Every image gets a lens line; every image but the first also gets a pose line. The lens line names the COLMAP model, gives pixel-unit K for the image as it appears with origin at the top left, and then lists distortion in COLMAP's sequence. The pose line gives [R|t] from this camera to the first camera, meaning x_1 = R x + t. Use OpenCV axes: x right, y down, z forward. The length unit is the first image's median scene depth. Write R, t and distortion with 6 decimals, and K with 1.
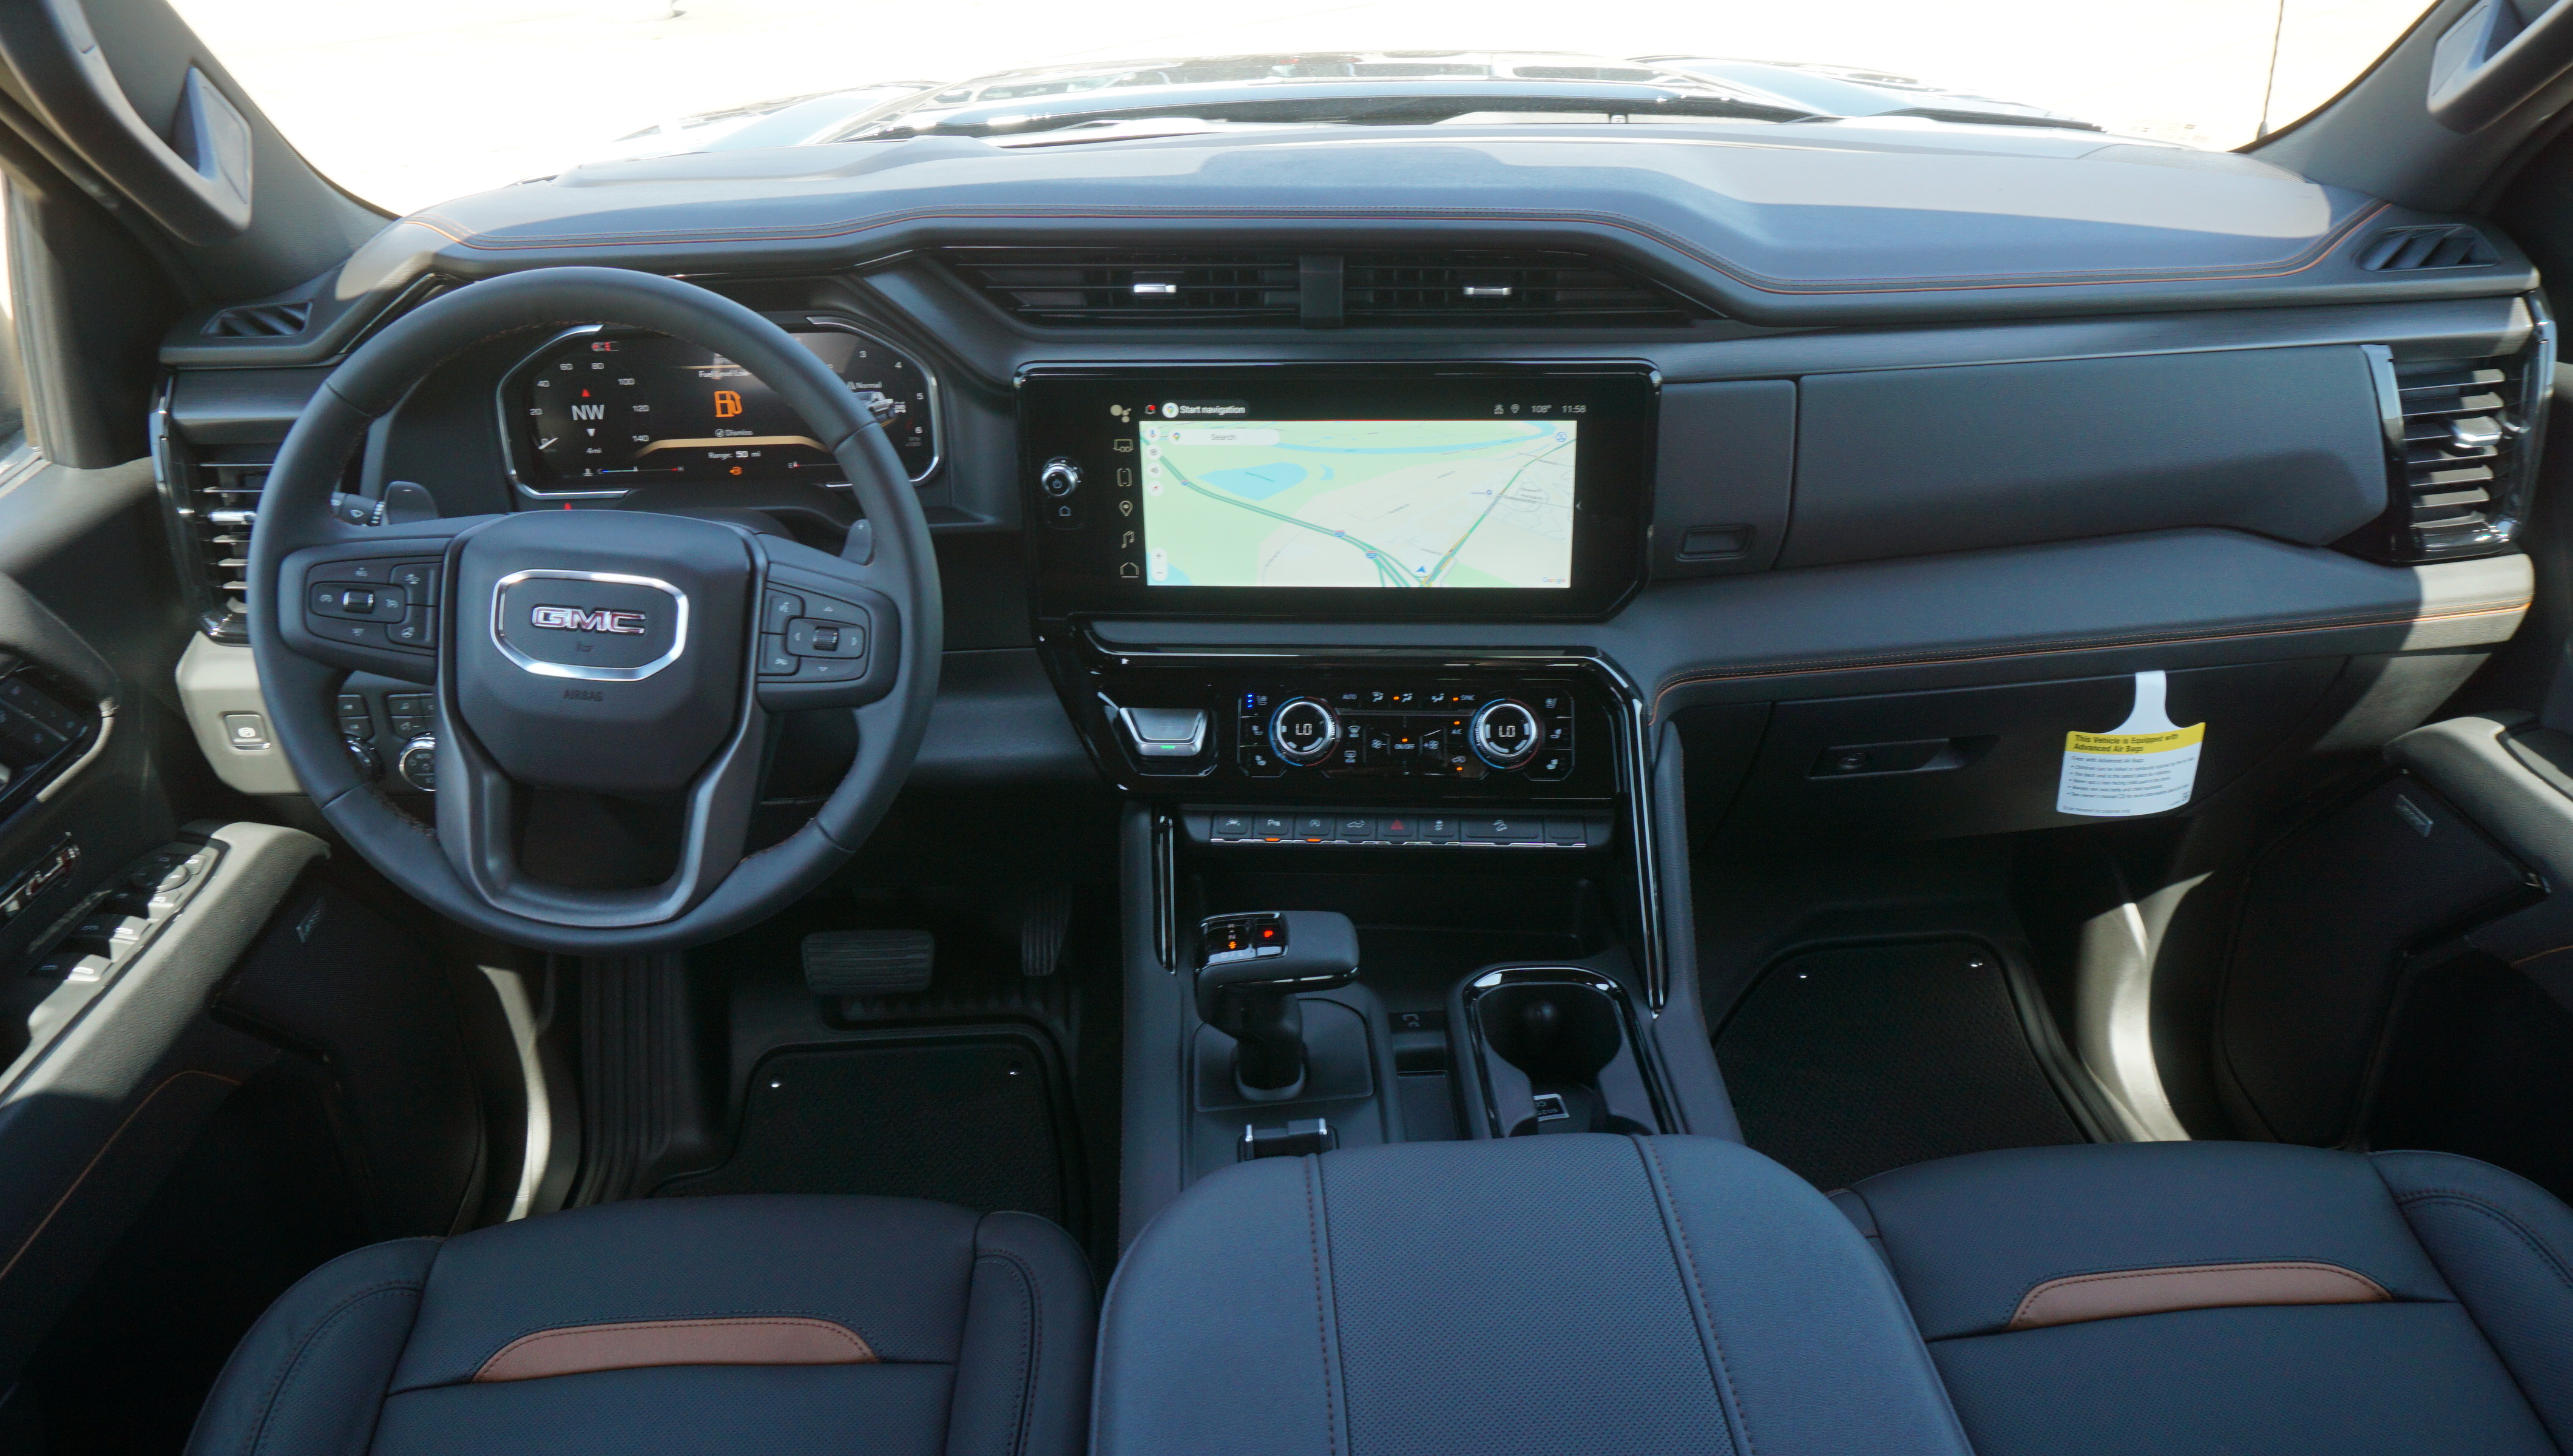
lens RADIAL K [[1736.0, 0, 1280.4], [0, 1736.0, 728.8], [0, 0, 1]] dist [-0.036670, 0.037983]
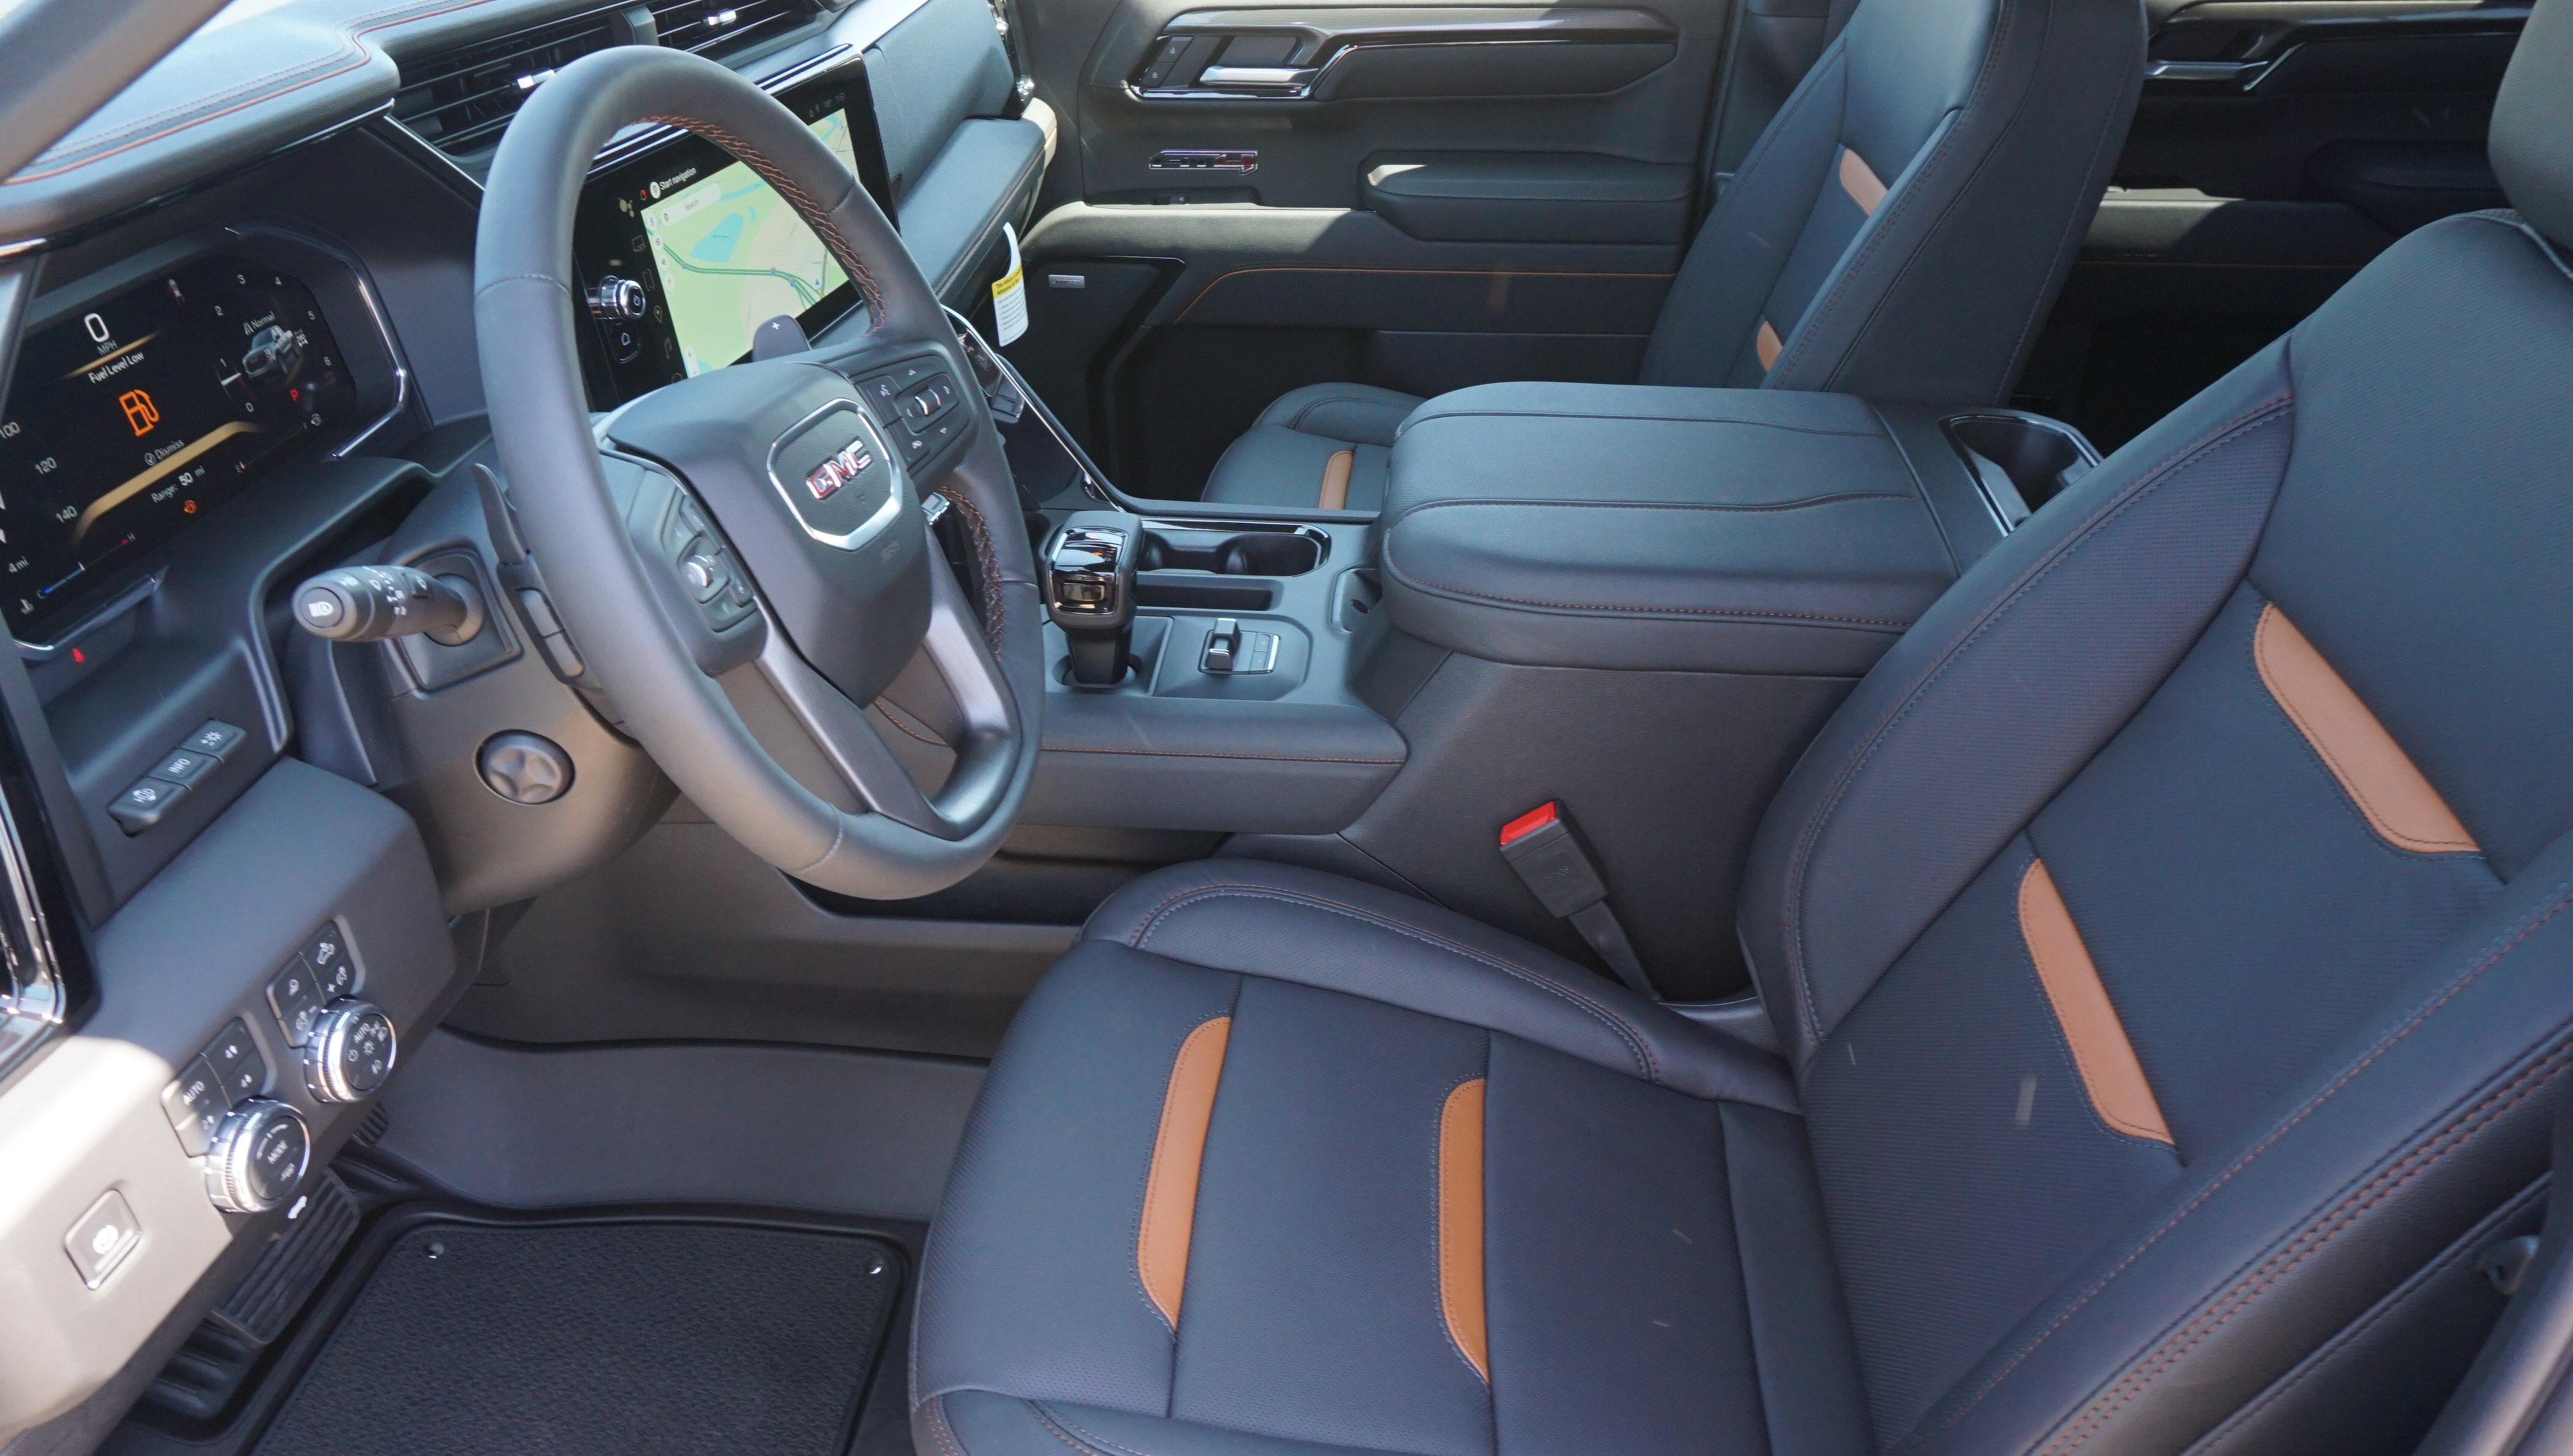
lens RADIAL K [[1726.0, 0, 1286.5], [0, 1726.0, 728.0], [0, 0, 1]] dist [-0.036365, 0.026666]
pose [[0.142059, -0.501279, 0.853545, -0.865056], [0.474816, 0.791119, 0.385591, -0.137449], [-0.868544, 0.350500, 0.350401, 0.448502]]
